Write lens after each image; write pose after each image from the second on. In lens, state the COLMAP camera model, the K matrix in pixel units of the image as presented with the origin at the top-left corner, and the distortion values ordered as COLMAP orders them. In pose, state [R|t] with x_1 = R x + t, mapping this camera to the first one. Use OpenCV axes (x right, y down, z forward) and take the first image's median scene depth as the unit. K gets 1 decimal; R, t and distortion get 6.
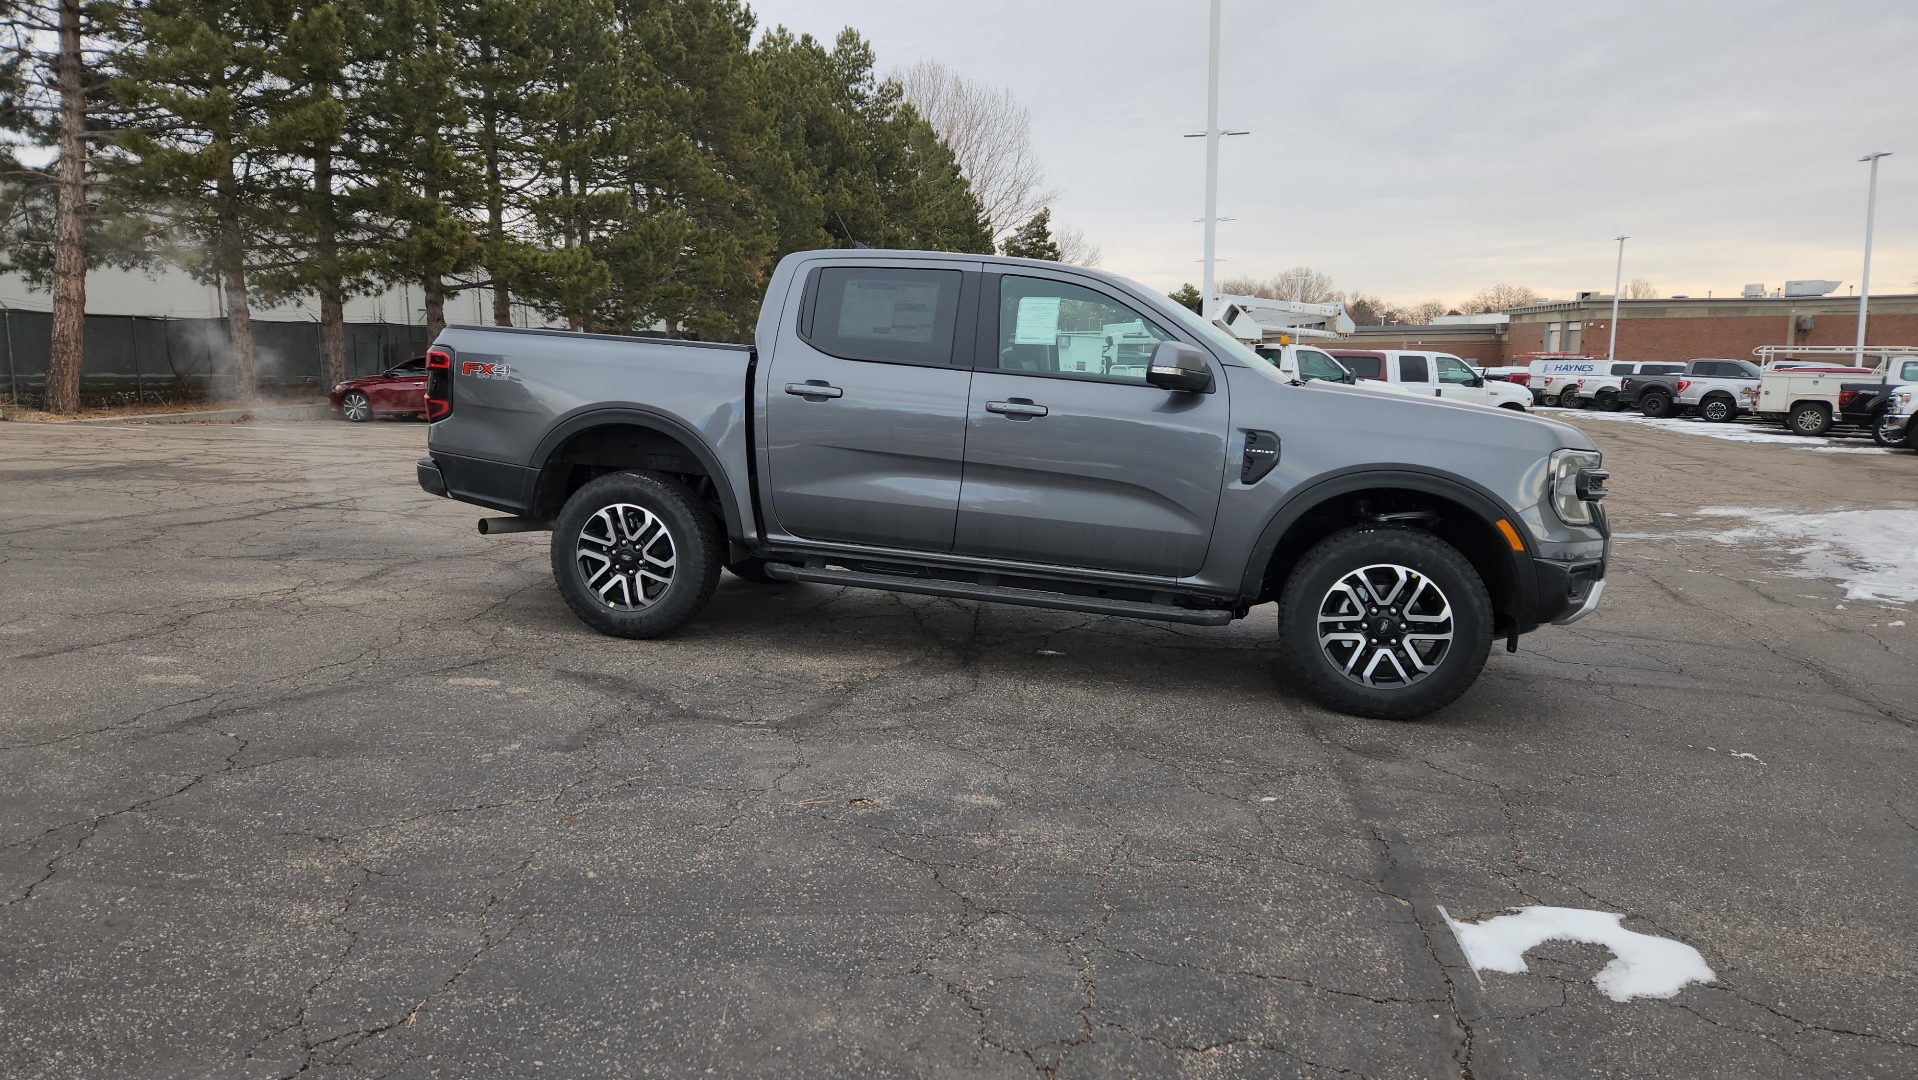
lens RADIAL K [[1273.8, 0, 928.1], [0, 1273.8, 542.4], [0, 0, 1]] dist [0.077636, -0.064297]
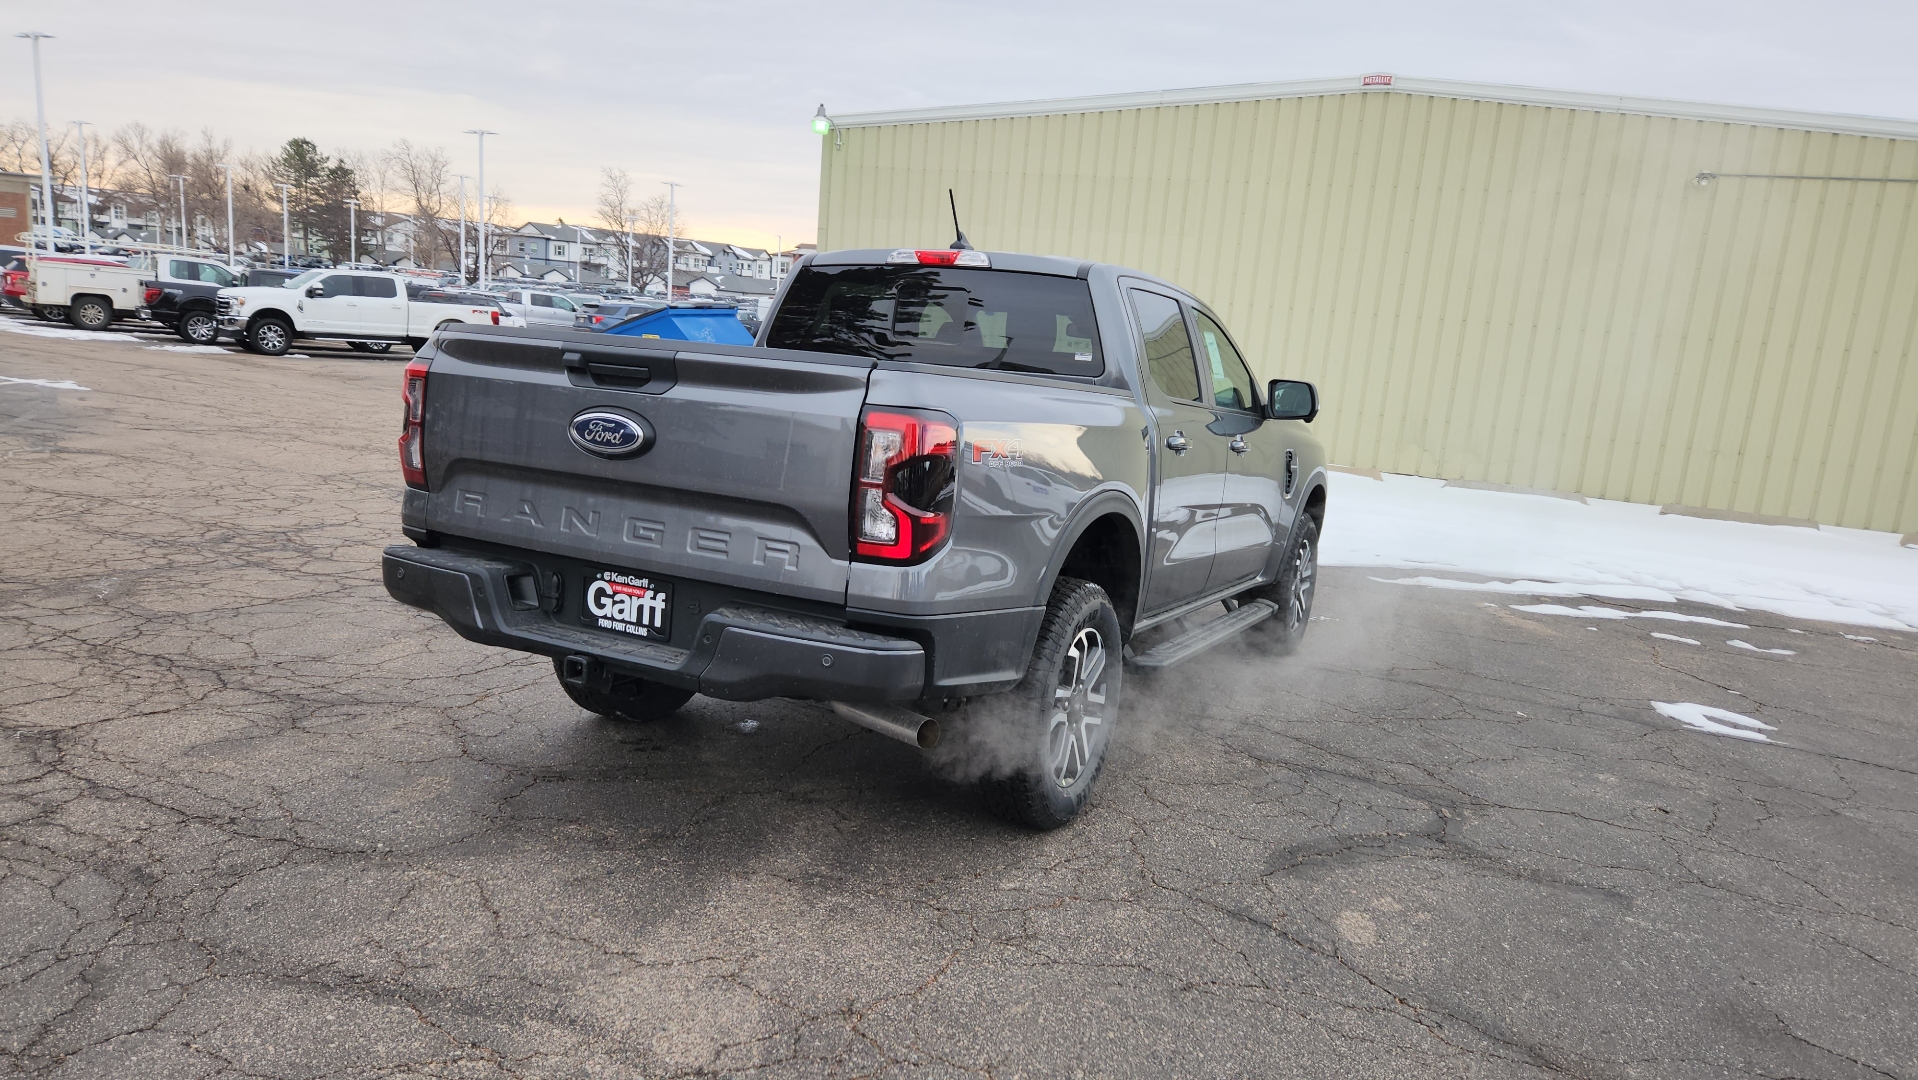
lens RADIAL K [[1273.8, 0, 928.1], [0, 1273.8, 542.4], [0, 0, 1]] dist [0.077636, -0.064297]
pose [[0.228829, -0.162248, 0.959850, -0.893297], [0.065050, 0.986357, 0.151221, -0.182393], [-0.971291, 0.027835, 0.236261, 0.915254]]
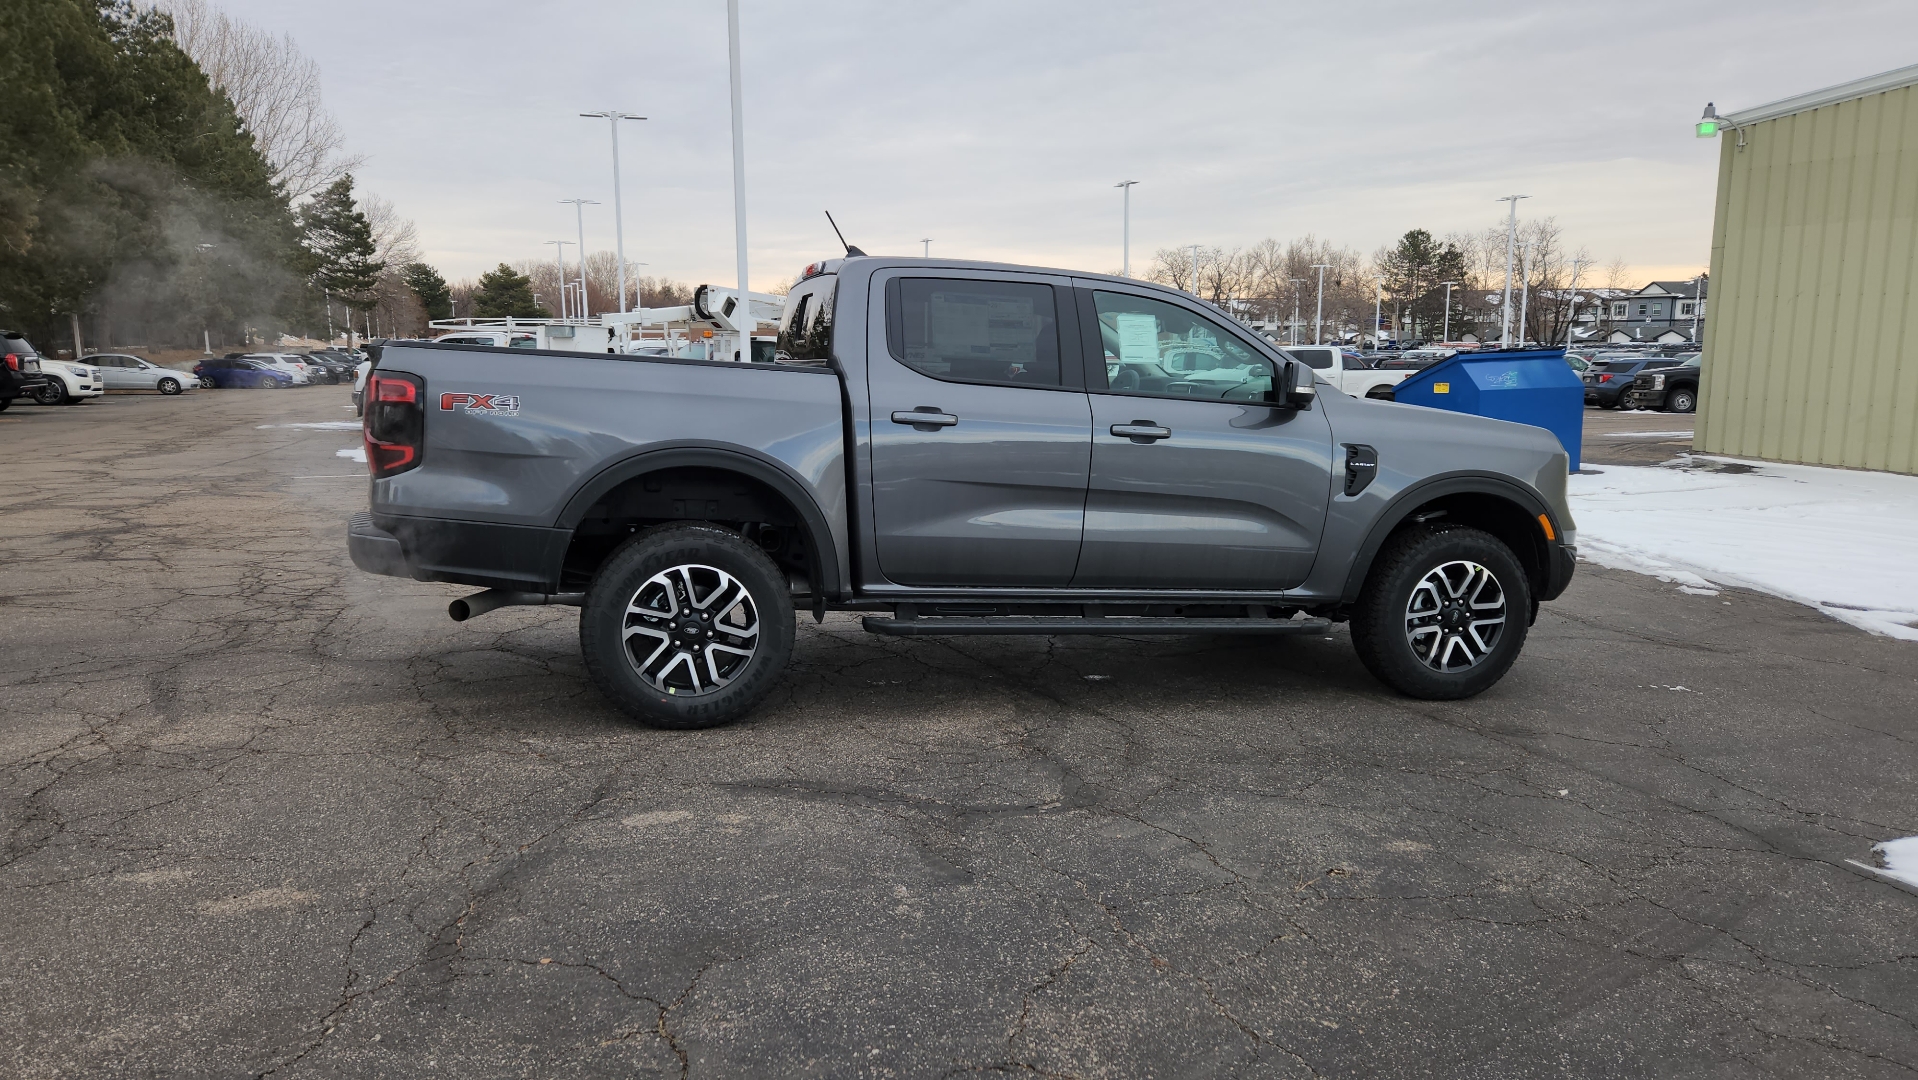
lens RADIAL K [[1279.1, 0, 934.9], [0, 1279.1, 533.3], [0, 0, 1]] dist [0.074039, -0.061517]
pose [[0.864096, -0.076920, 0.497414, -0.502316], [0.074201, 0.996923, 0.025265, -0.058542], [-0.497827, 0.015077, 0.867145, 0.220254]]
